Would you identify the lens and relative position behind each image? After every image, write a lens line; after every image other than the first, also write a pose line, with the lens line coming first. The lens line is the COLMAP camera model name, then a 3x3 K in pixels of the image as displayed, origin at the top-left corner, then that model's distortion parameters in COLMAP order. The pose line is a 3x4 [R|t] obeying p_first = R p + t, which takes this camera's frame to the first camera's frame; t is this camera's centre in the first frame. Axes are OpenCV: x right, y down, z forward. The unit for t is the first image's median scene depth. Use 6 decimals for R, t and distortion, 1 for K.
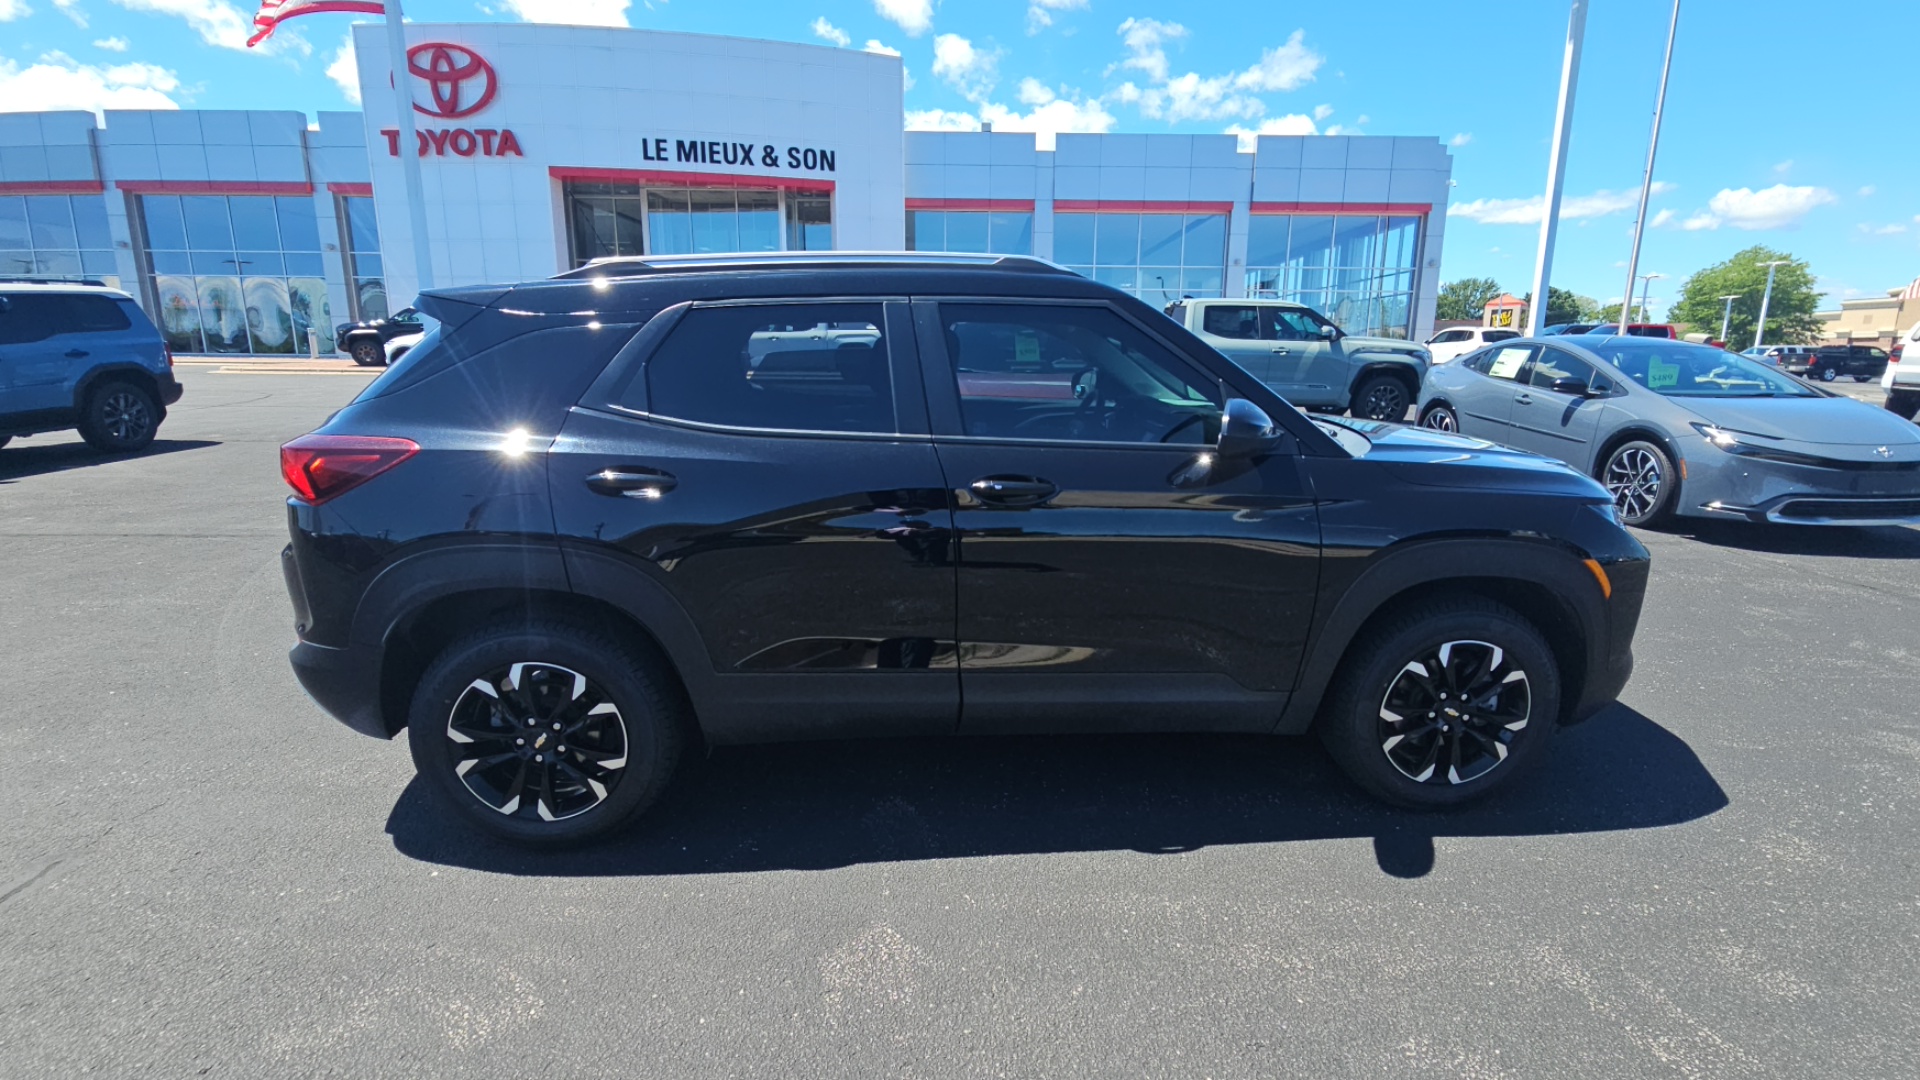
lens RADIAL K [[864.6, 0, 979.6], [0, 864.6, 540.0], [0, 0, 1]] dist [0.015203, -0.009923]
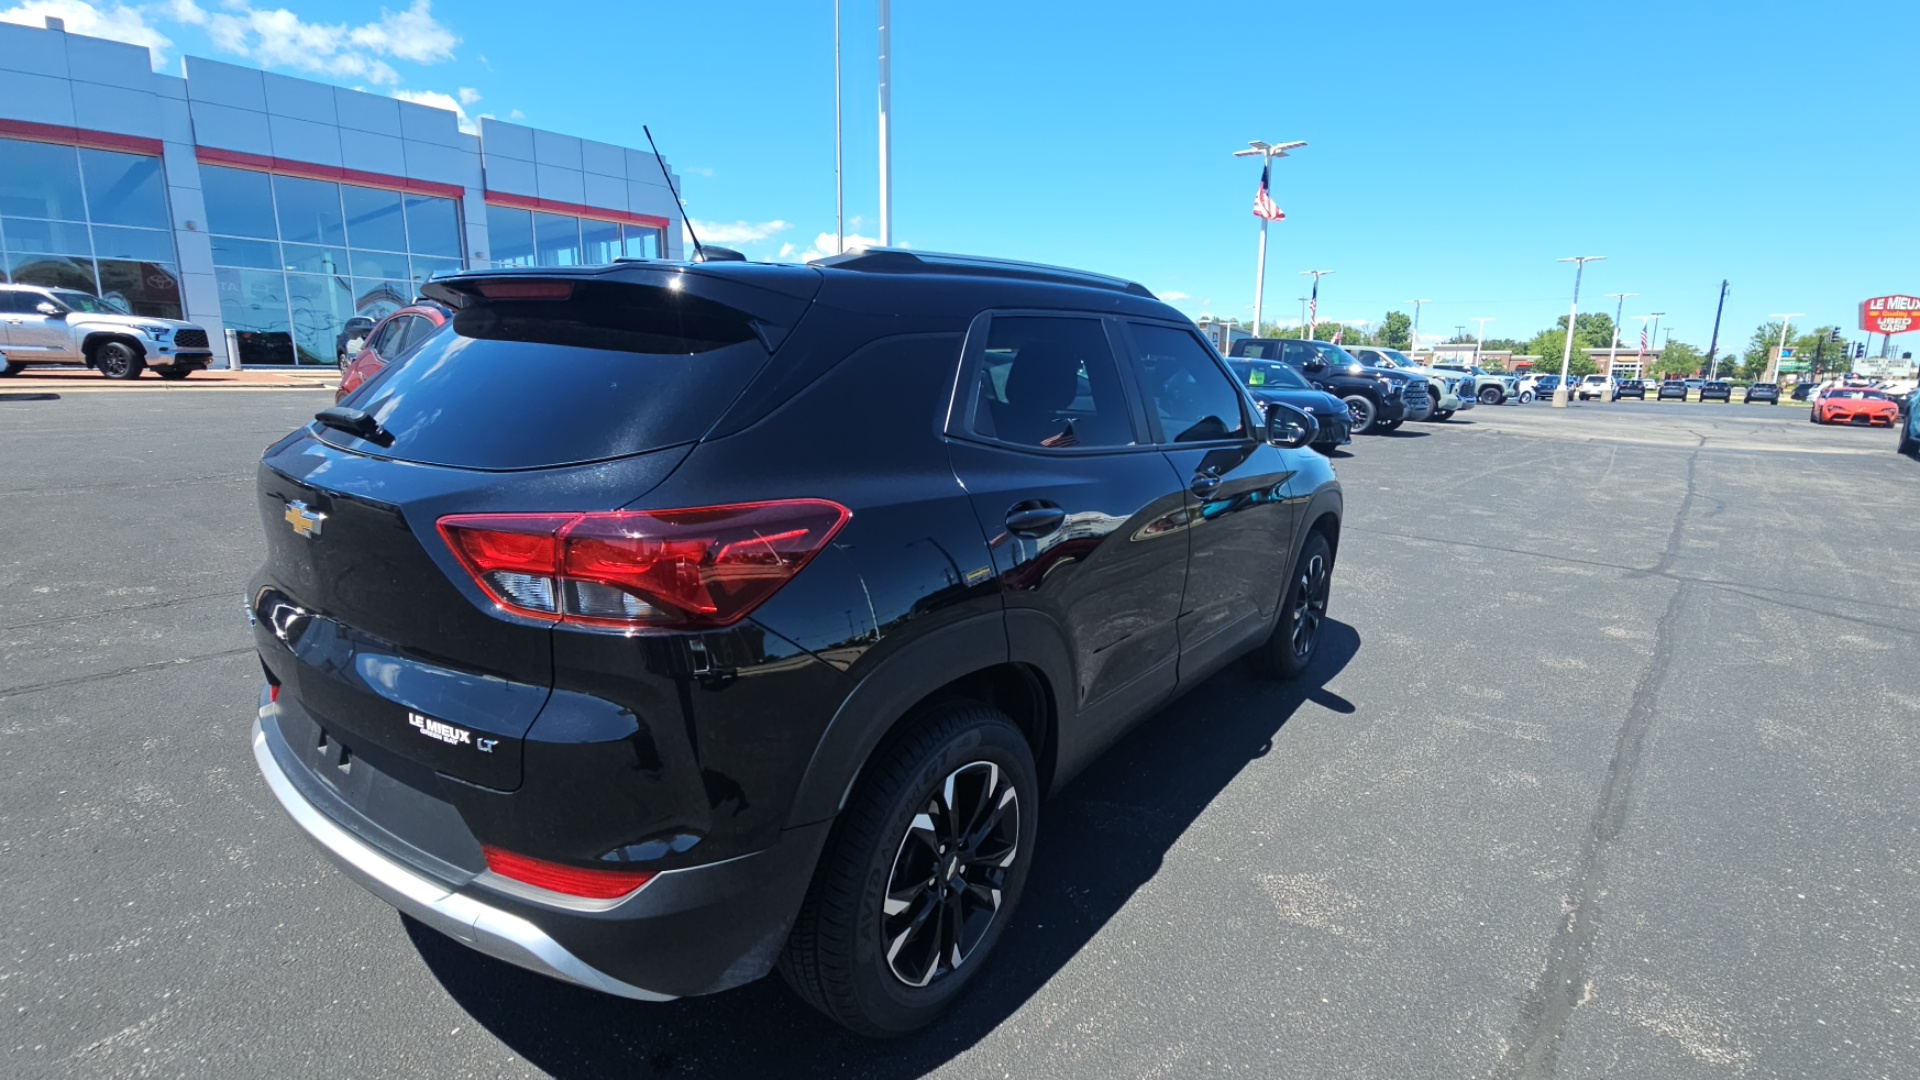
lens RADIAL K [[864.6, 0, 979.6], [0, 864.6, 540.0], [0, 0, 1]] dist [0.015203, -0.009923]
pose [[0.652962, -0.146292, 0.743128, -0.111299], [0.148488, 0.986854, 0.063801, -0.012008], [-0.742693, 0.068686, 0.666100, 0.046190]]
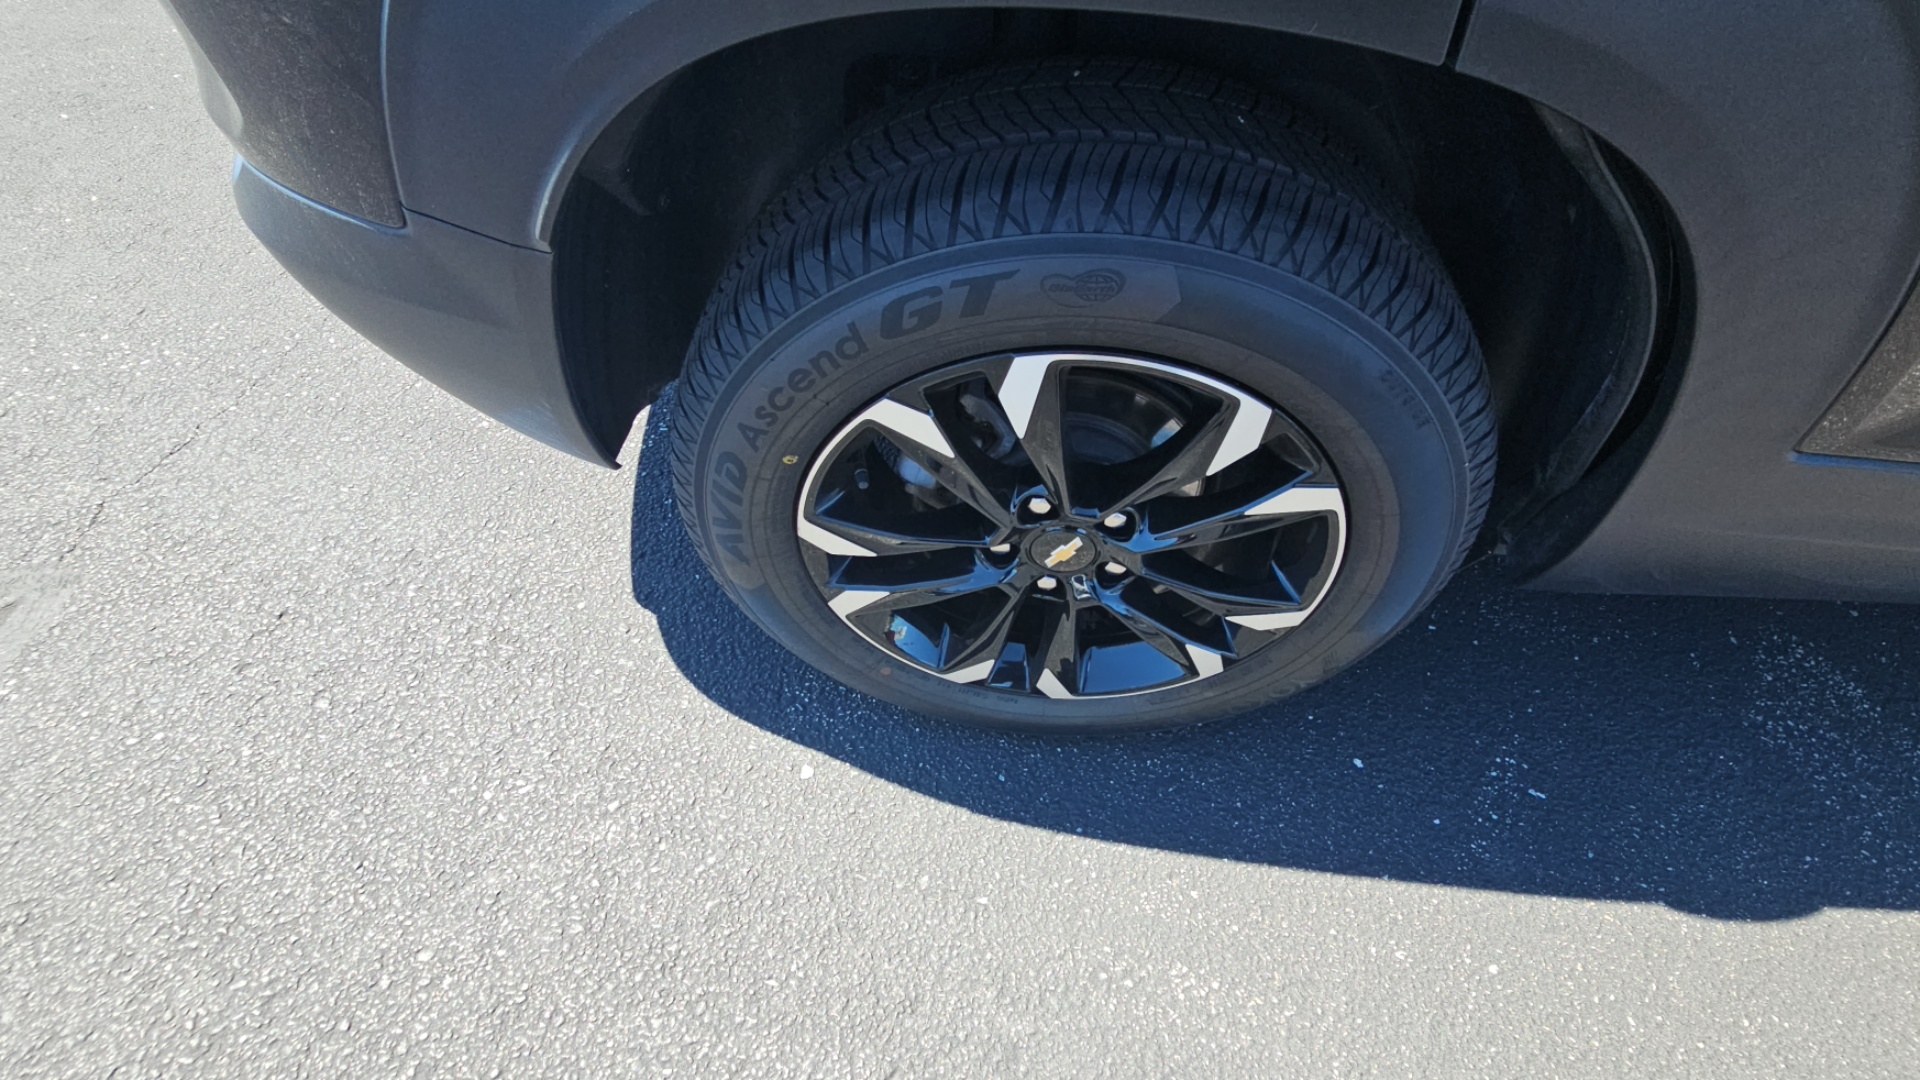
lens RADIAL K [[864.6, 0, 979.6], [0, 864.6, 540.0], [0, 0, 1]] dist [0.015203, -0.009923]
pose [[0.990572, 0.088077, -0.104931, -0.053911], [-0.002605, 0.777911, 0.628369, 0.002600], [0.136971, -0.622171, 0.770806, 0.080249]]
